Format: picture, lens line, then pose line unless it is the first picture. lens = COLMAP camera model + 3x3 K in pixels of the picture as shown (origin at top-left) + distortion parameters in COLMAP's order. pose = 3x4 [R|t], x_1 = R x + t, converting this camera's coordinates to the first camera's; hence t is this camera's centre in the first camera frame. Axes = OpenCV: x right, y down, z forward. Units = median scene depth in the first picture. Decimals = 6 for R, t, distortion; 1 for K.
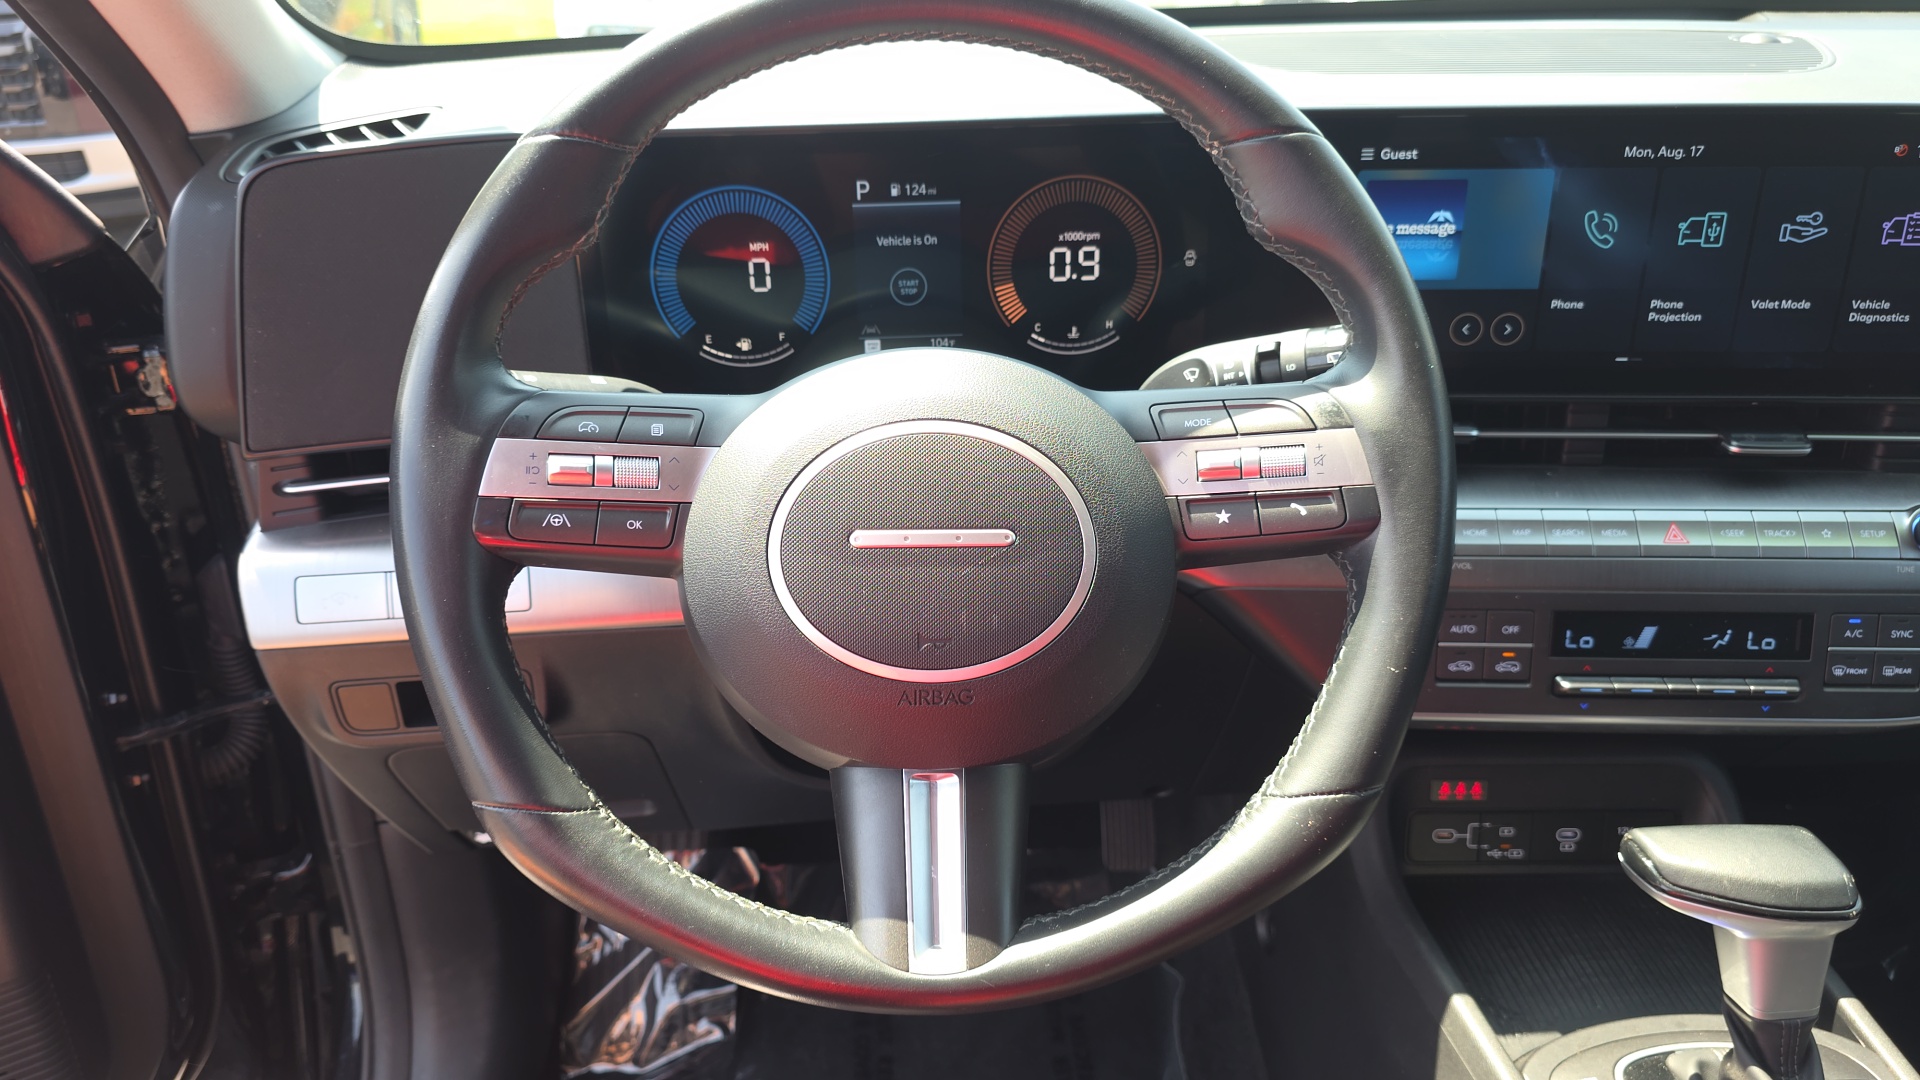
lens RADIAL K [[1328.0, 0, 946.6], [0, 1328.0, 549.5], [0, 0, 1]] dist [0.052696, -0.064005]
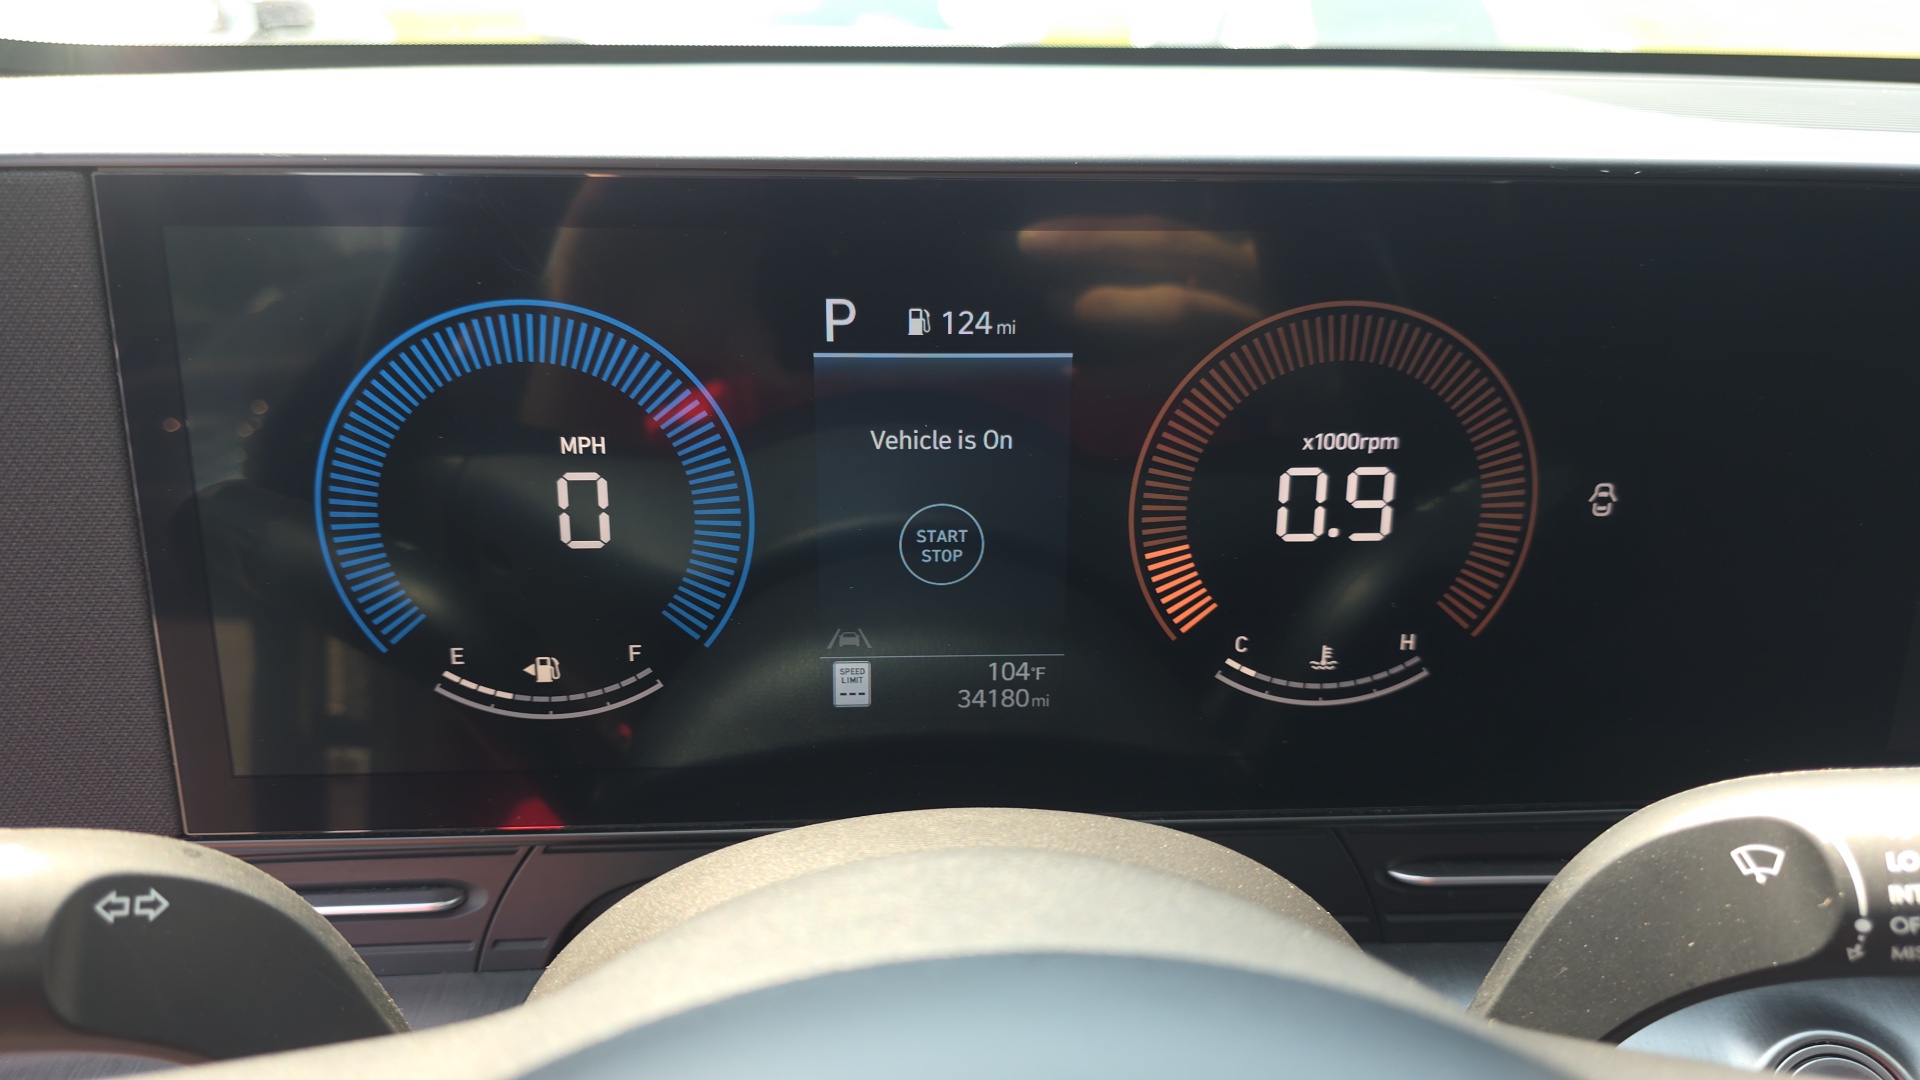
lens RADIAL K [[1313.1, 0, 966.2], [0, 1313.1, 505.4], [0, 0, 1]] dist [0.003669, -0.041465]
pose [[0.999475, 0.032310, 0.002479, -0.022491], [-0.031794, 0.992544, -0.117667, -0.162867], [-0.006262, 0.117527, 0.993050, 0.591739]]
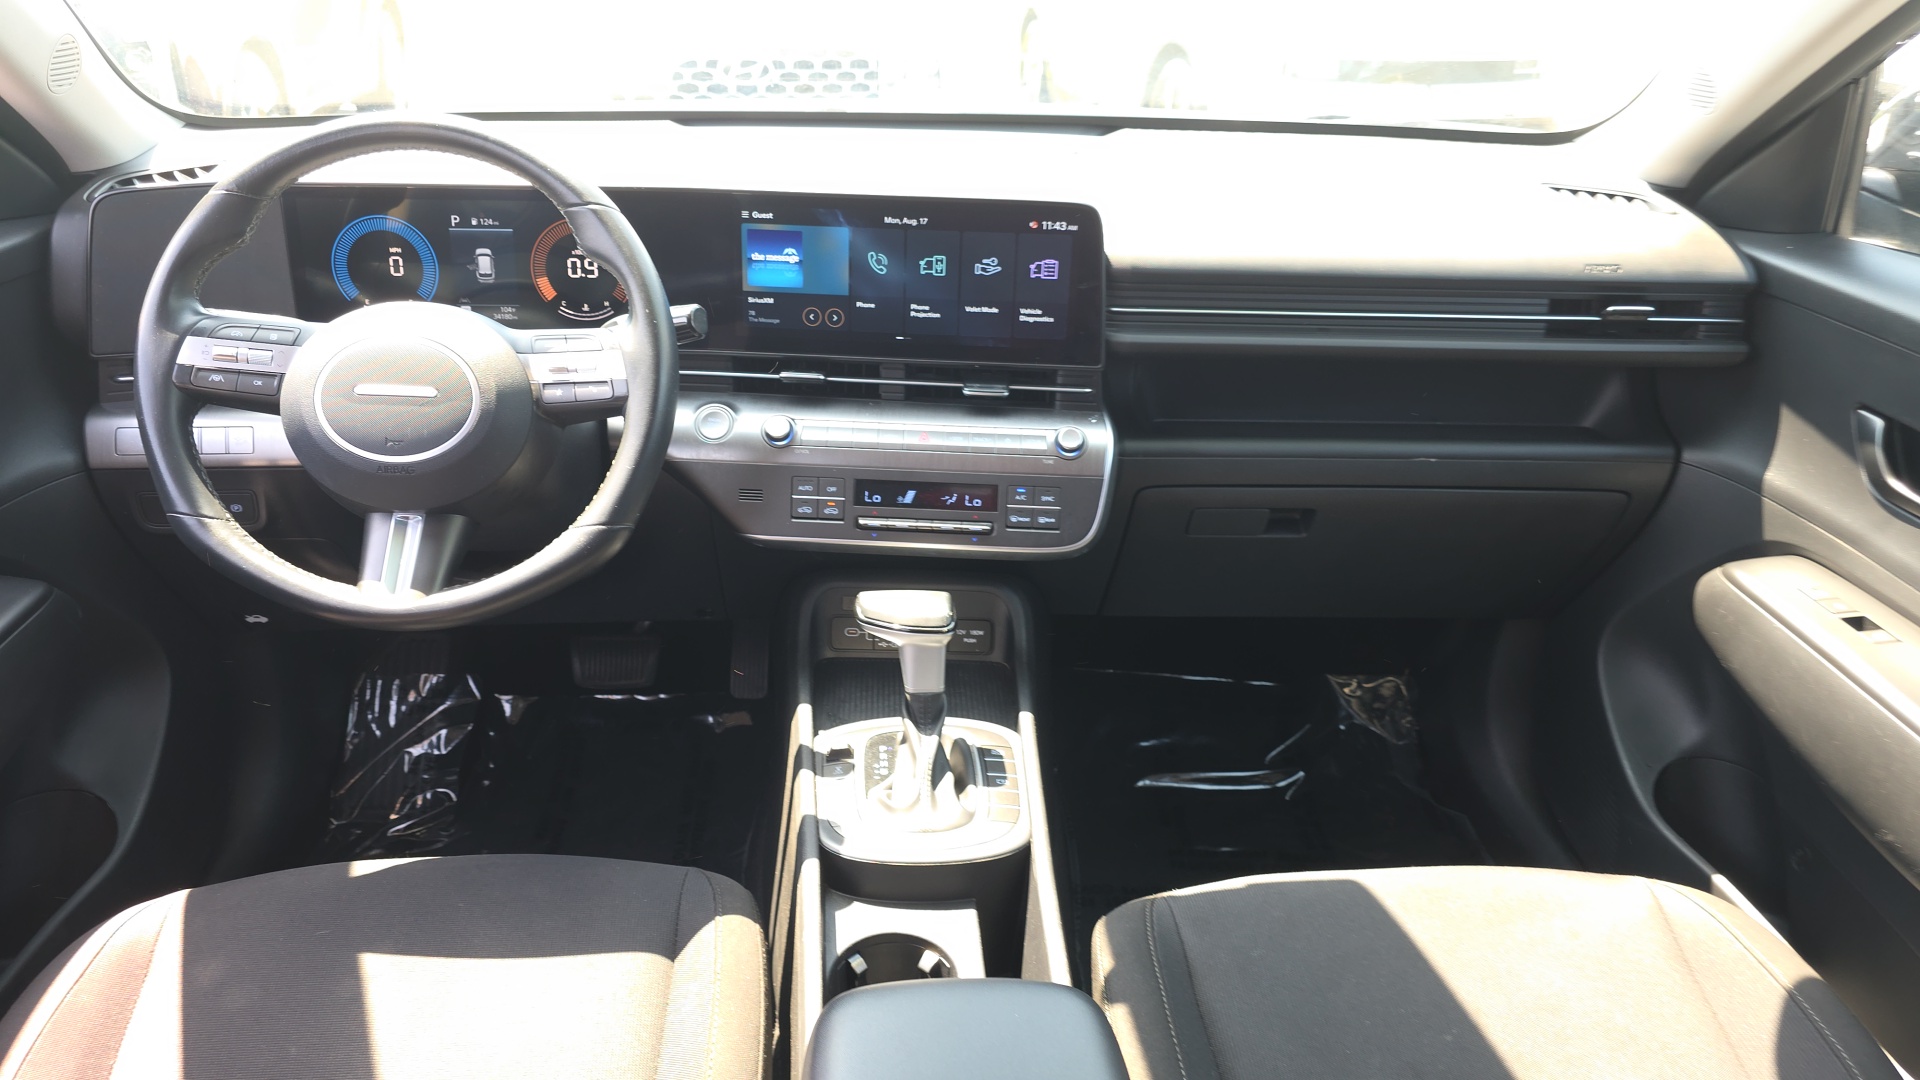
lens RADIAL K [[1315.3, 0, 939.1], [0, 1315.3, 519.6], [0, 0, 1]] dist [0.082636, -0.104488]
pose [[0.999246, 0.037926, 0.008350, 0.564413], [-0.037629, 0.998740, -0.033189, 0.155201], [-0.009598, 0.032850, 0.999414, -0.732460]]
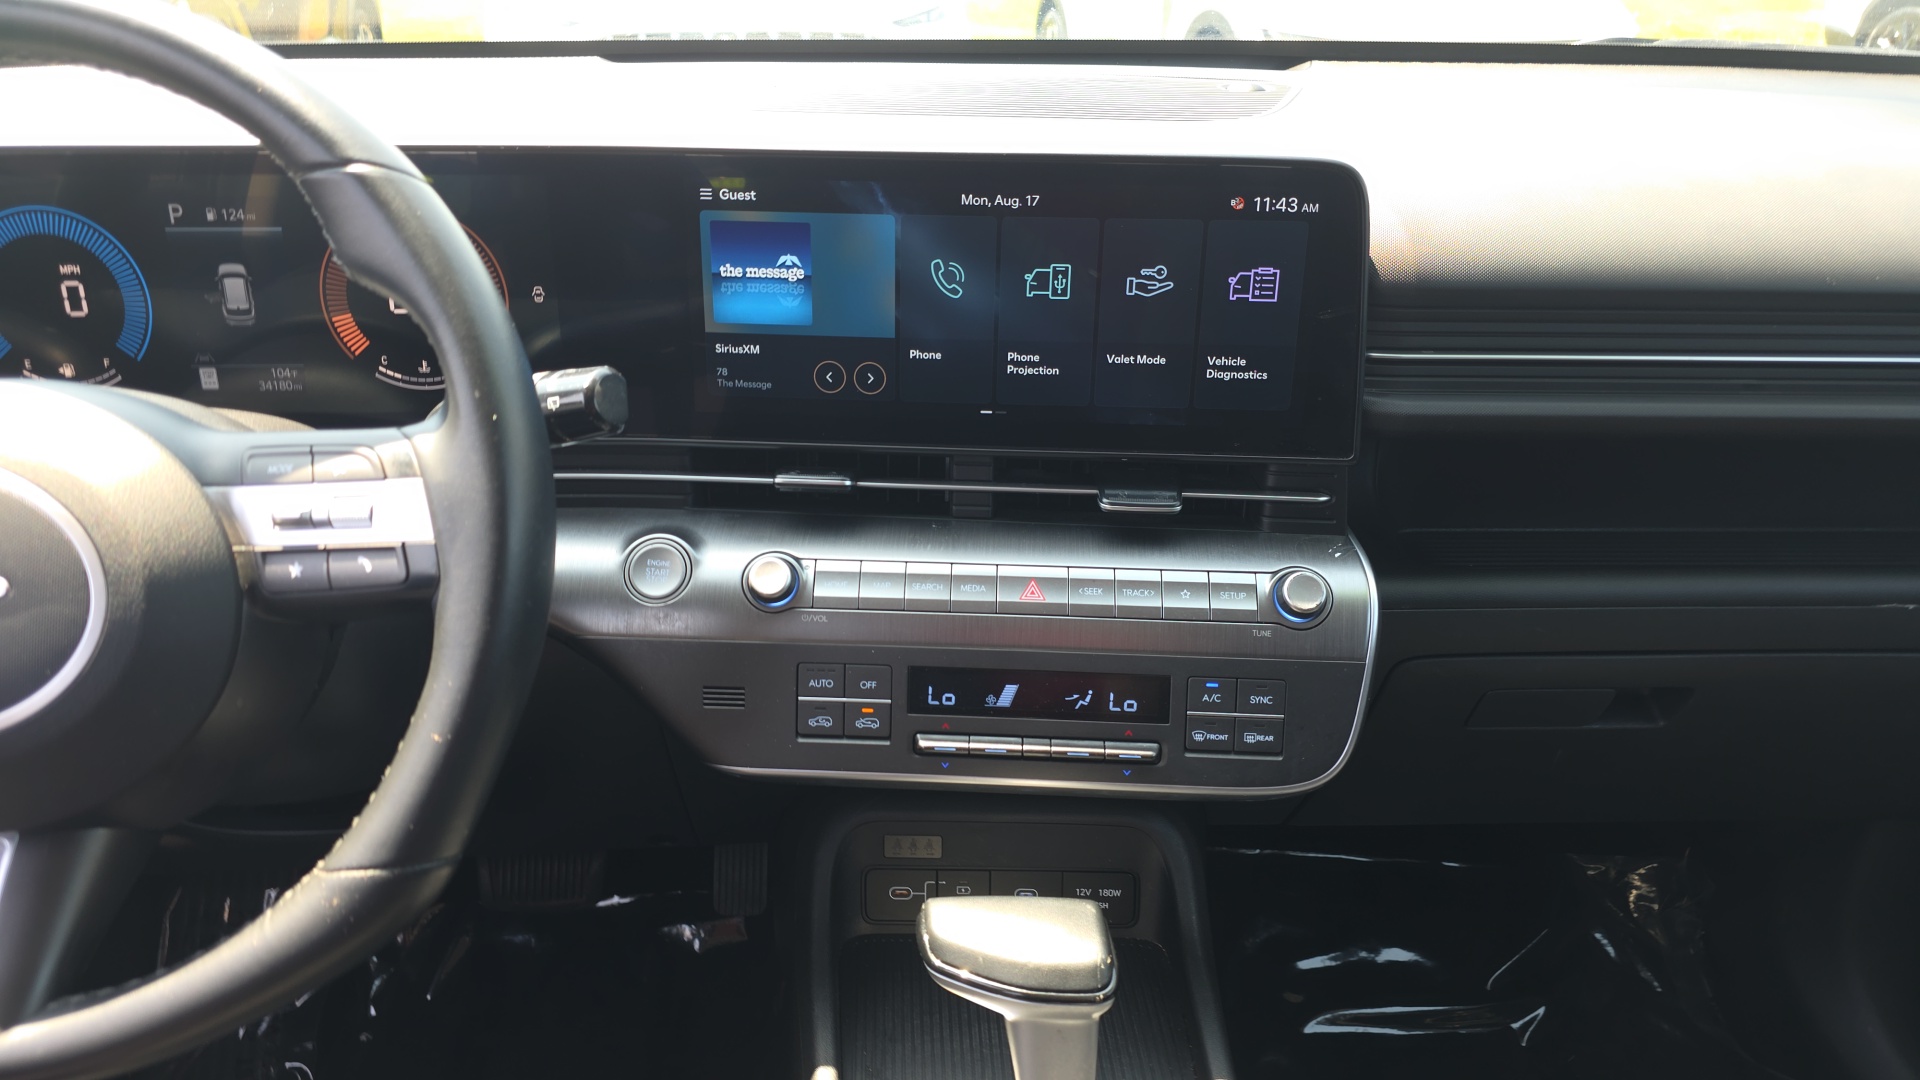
lens RADIAL K [[1307.1, 0, 932.9], [0, 1307.1, 538.7], [0, 0, 1]] dist [0.087928, -0.108053]
pose [[0.999712, 0.023966, 0.000744, 0.478285], [-0.023942, 0.999433, -0.023676, -0.025712], [-0.001311, 0.023652, 0.999719, 0.046981]]
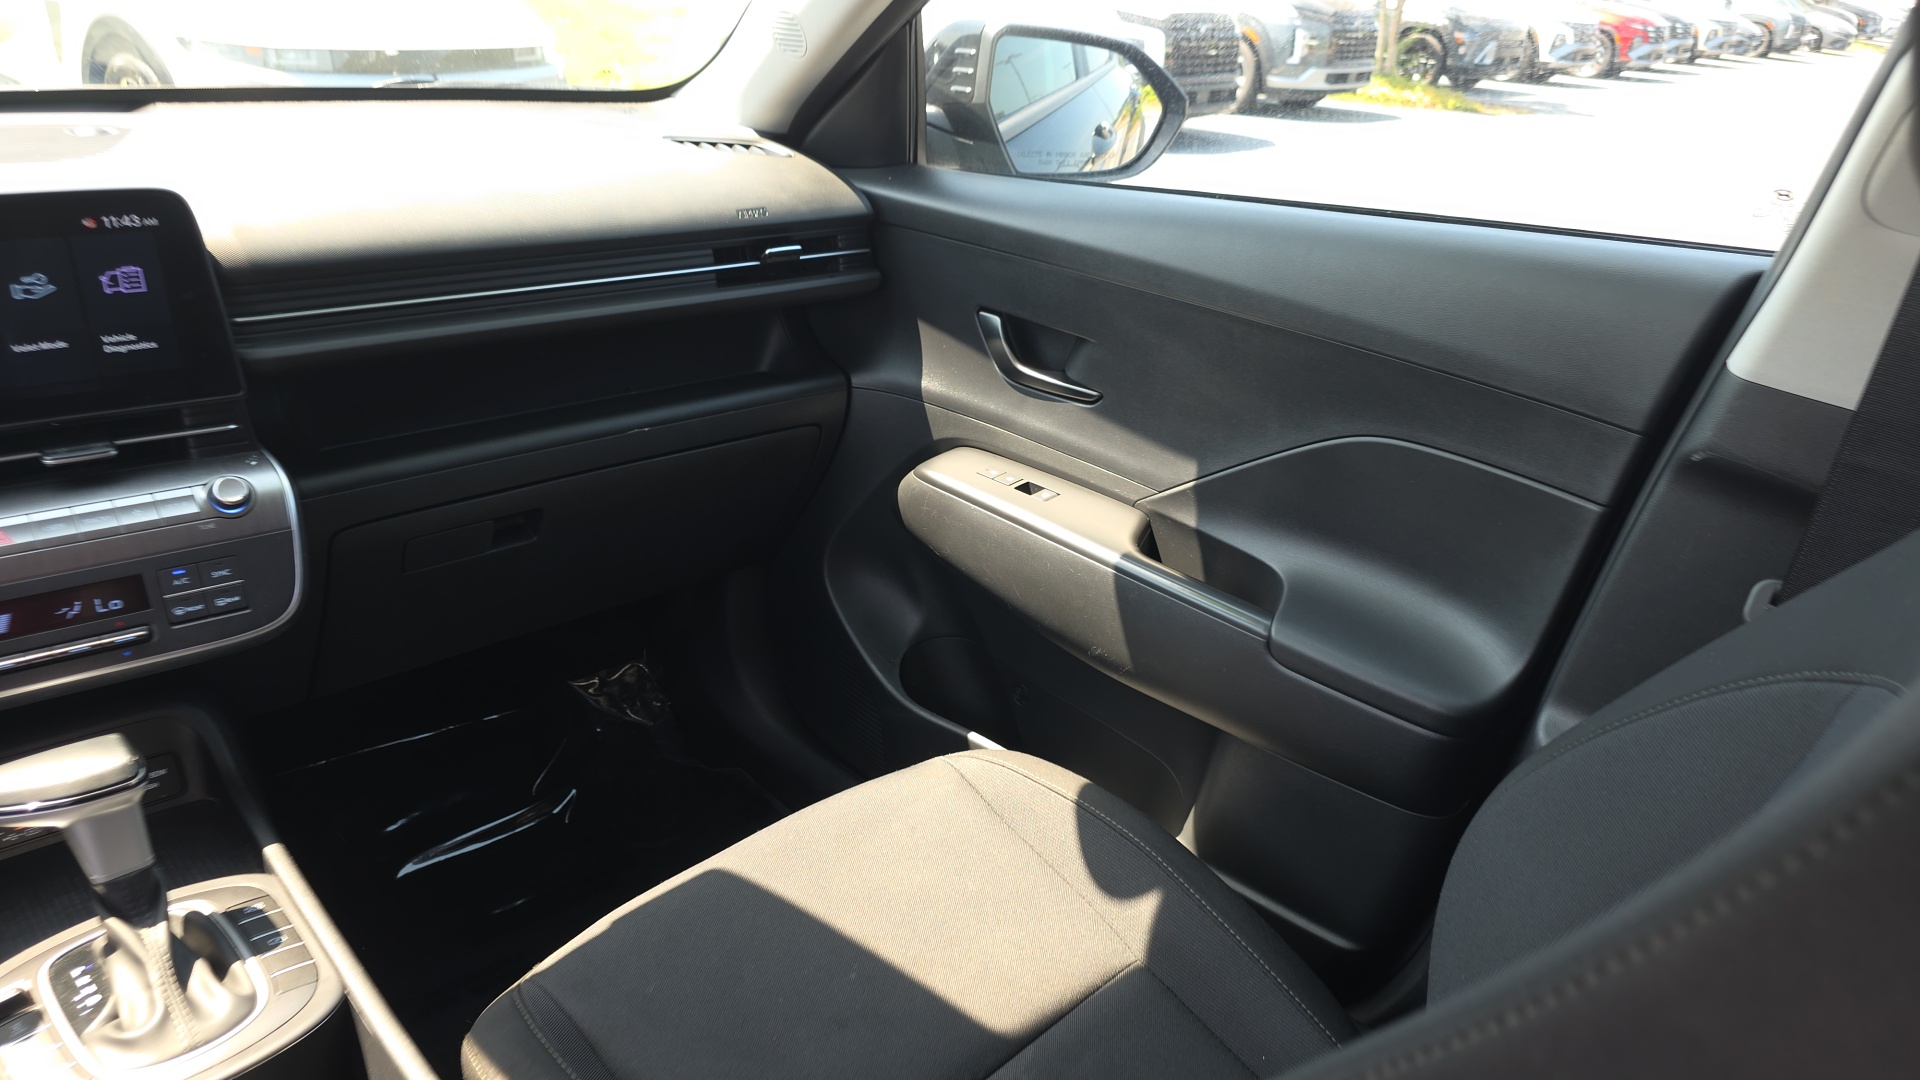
lens RADIAL K [[1307.9, 0, 992.0], [0, 1307.9, 549.1], [0, 0, 1]] dist [0.048408, -0.051080]
pose [[0.744569, -0.219597, 0.630392, 0.462425], [0.234935, 0.970129, 0.060457, 0.143642], [-0.624838, 0.103087, 0.773919, -0.529828]]
